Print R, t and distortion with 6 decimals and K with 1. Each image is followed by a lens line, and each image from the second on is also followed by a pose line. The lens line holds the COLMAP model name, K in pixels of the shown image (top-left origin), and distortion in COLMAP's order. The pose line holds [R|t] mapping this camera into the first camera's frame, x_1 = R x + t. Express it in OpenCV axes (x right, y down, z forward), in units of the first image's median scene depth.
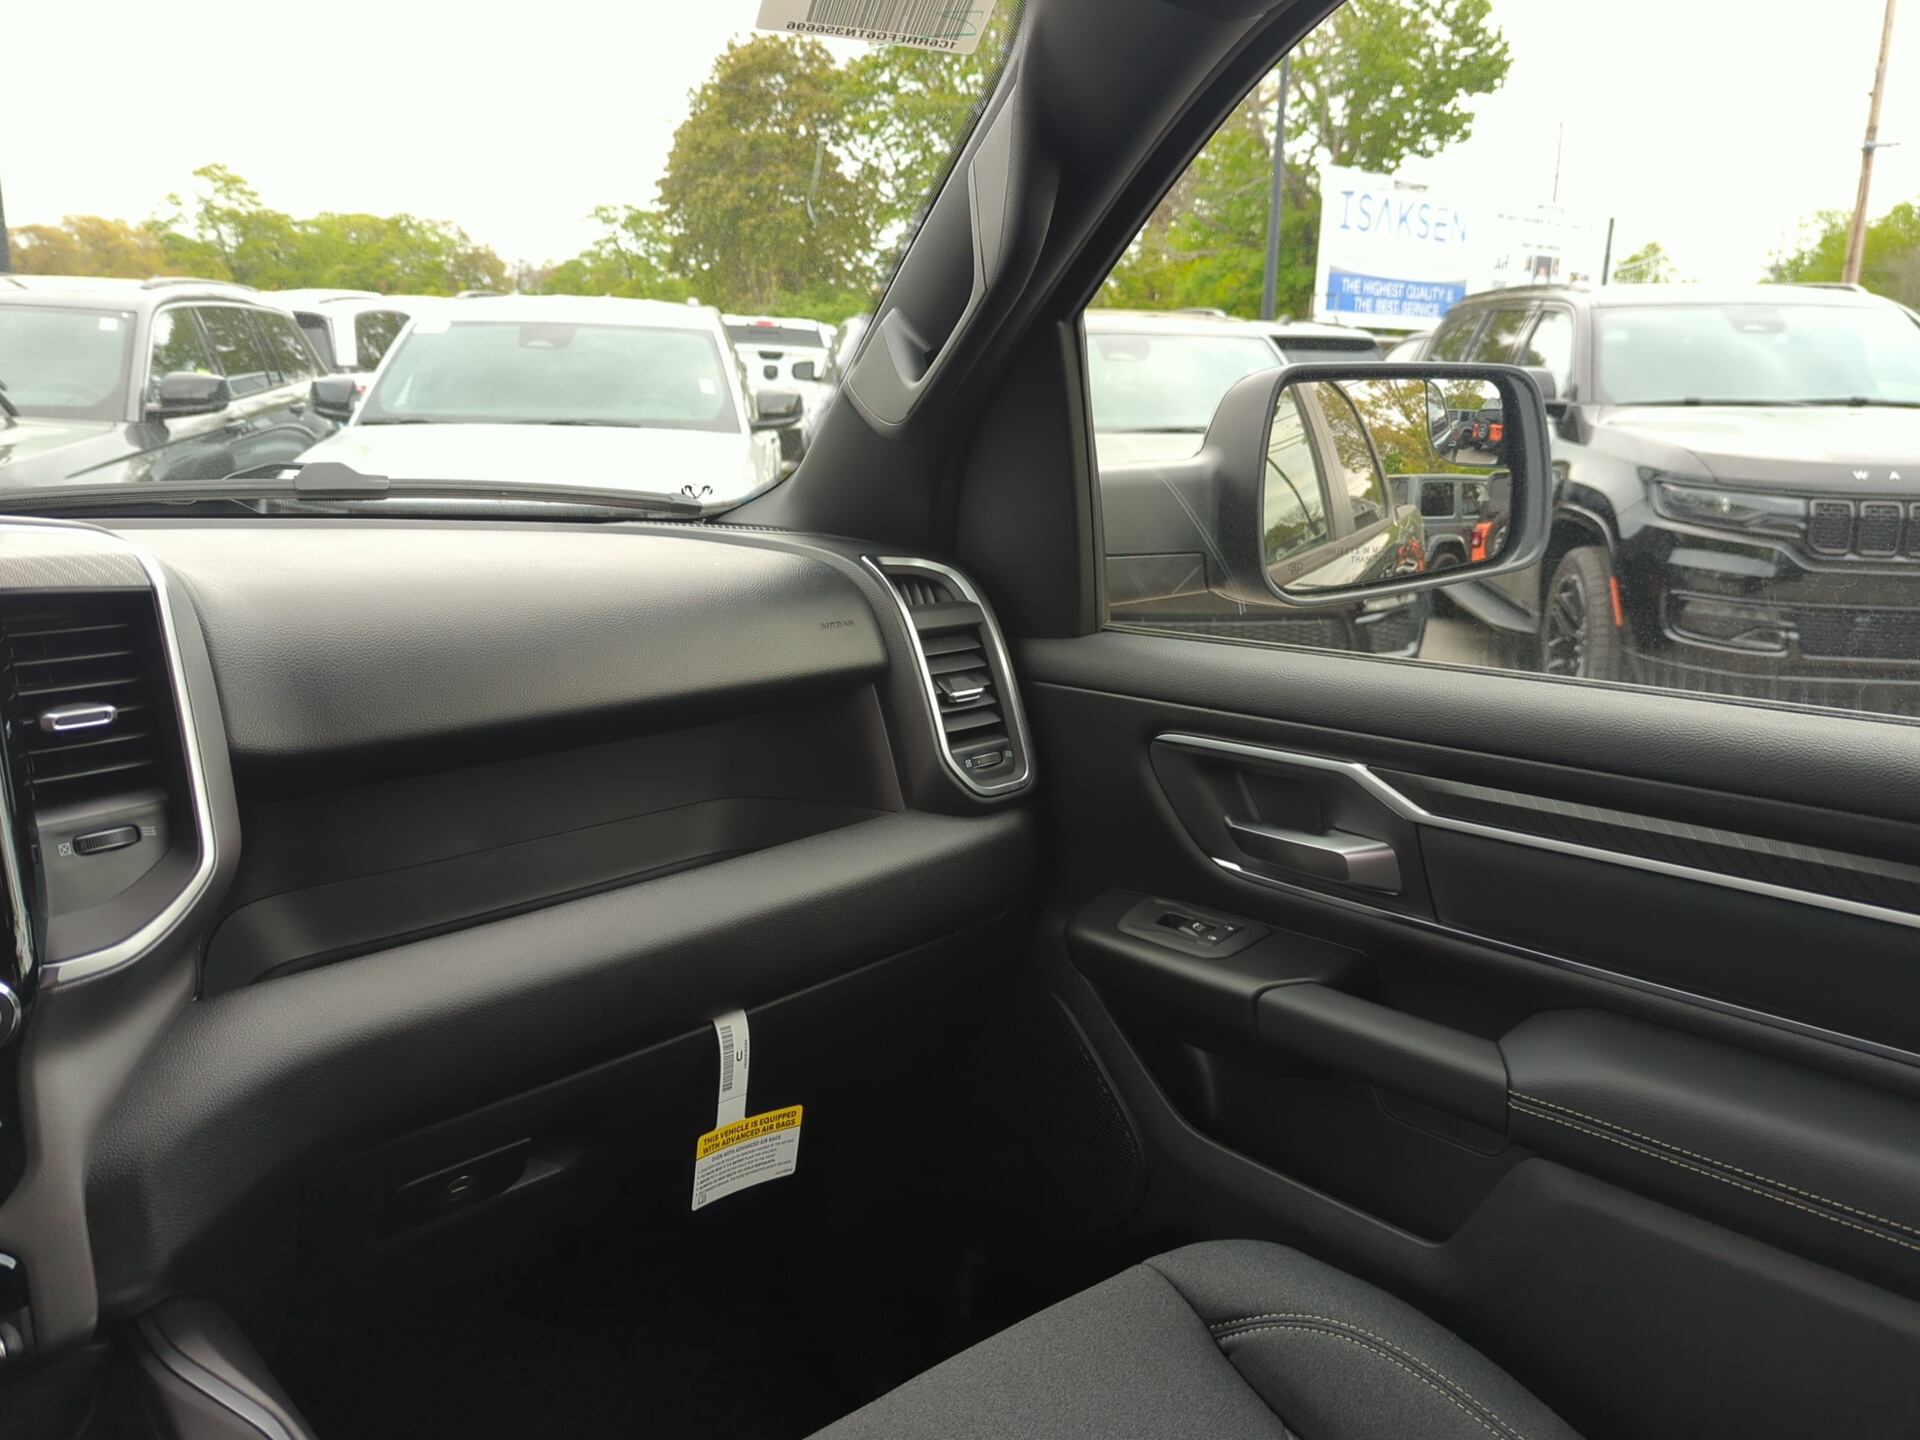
lens RADIAL K [[1556.7, 0, 988.7], [0, 1556.7, 690.6], [0, 0, 1]] dist [0.062077, -0.061709]
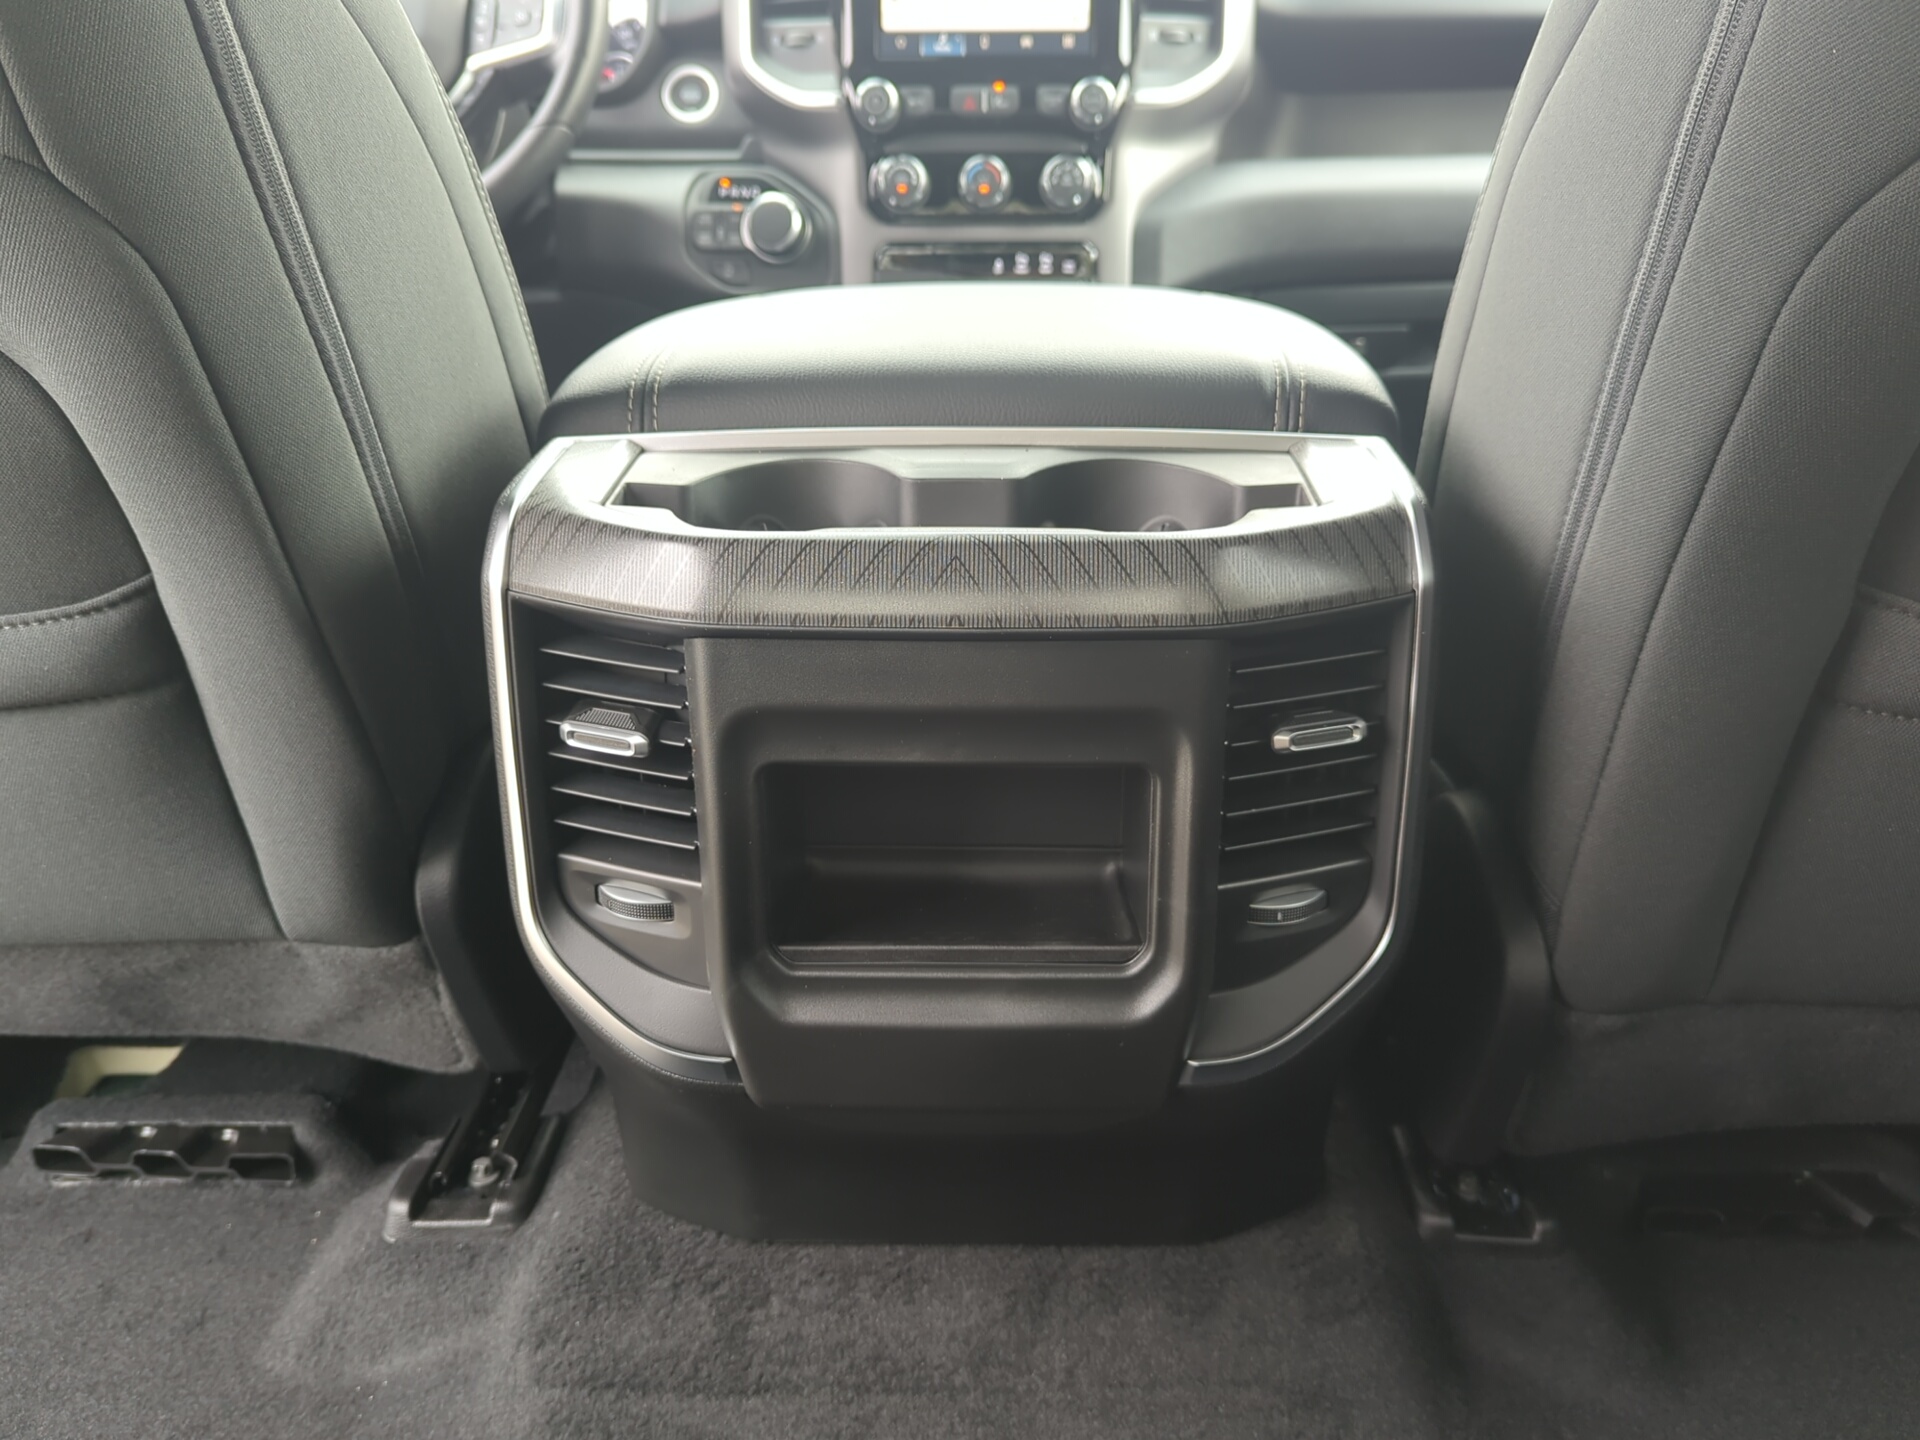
lens RADIAL K [[1556.7, 0, 980.8], [0, 1556.7, 686.2], [0, 0, 1]] dist [0.062077, -0.061709]
pose [[0.731663, 0.217819, -0.645929, 0.060020], [-0.123358, 0.974237, 0.188799, 0.053872], [0.670412, -0.058457, 0.739683, -0.049274]]
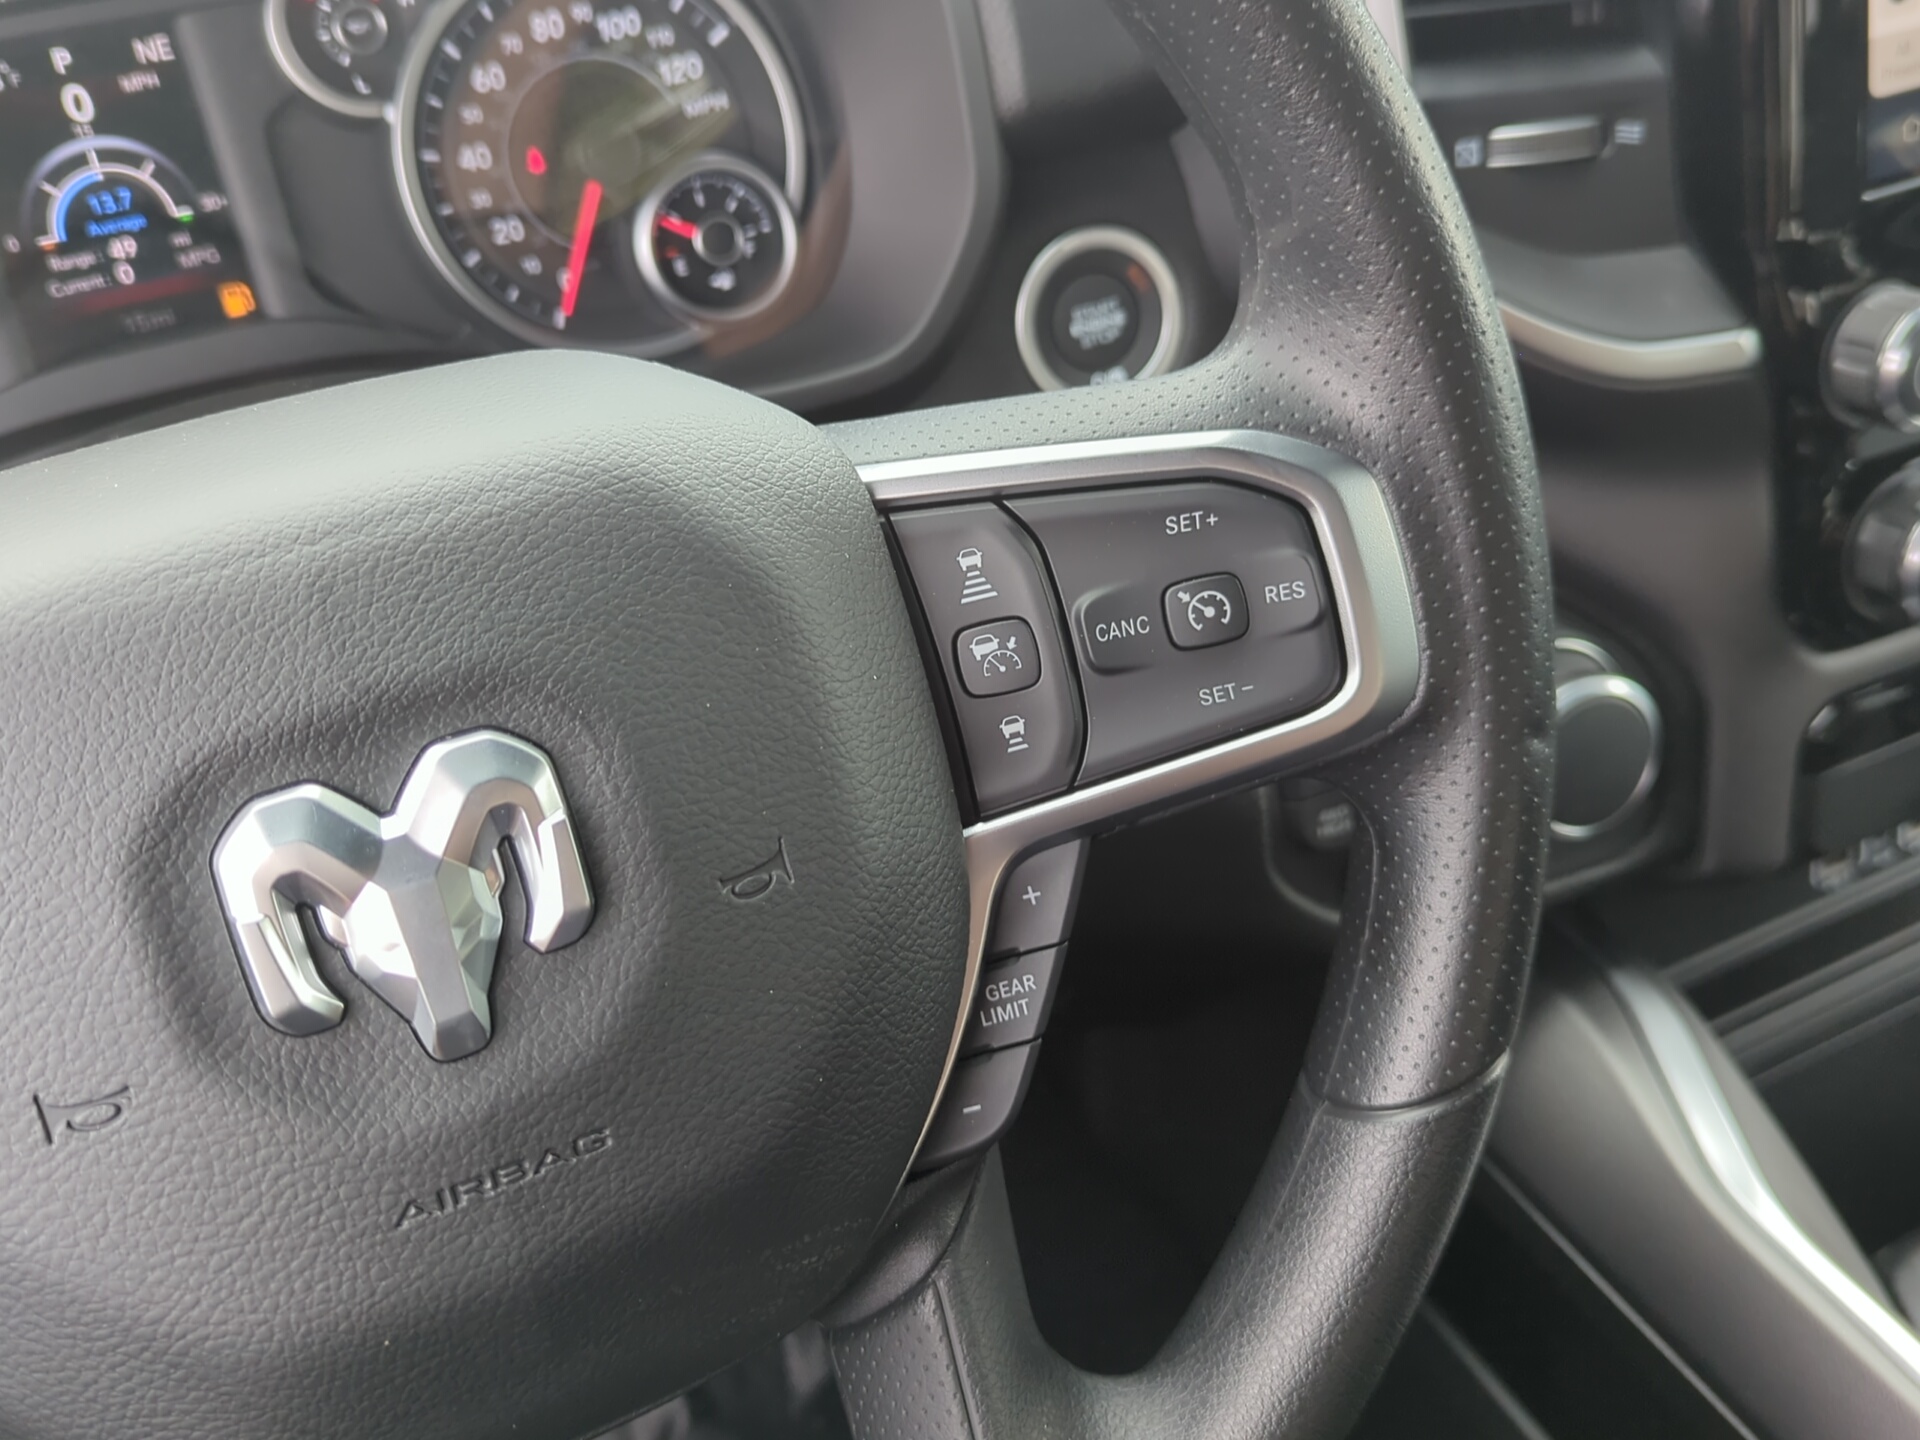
lens RADIAL K [[1980.0, 0, 966.8], [0, 1980.0, 708.5], [0, 0, 1]] dist [0.016858, 0.000000]
pose [[0.964824, 0.120253, -0.233780, -0.097206], [-0.003776, 0.895499, 0.445048, 0.002716], [0.262868, -0.428511, 0.864453, 0.005201]]
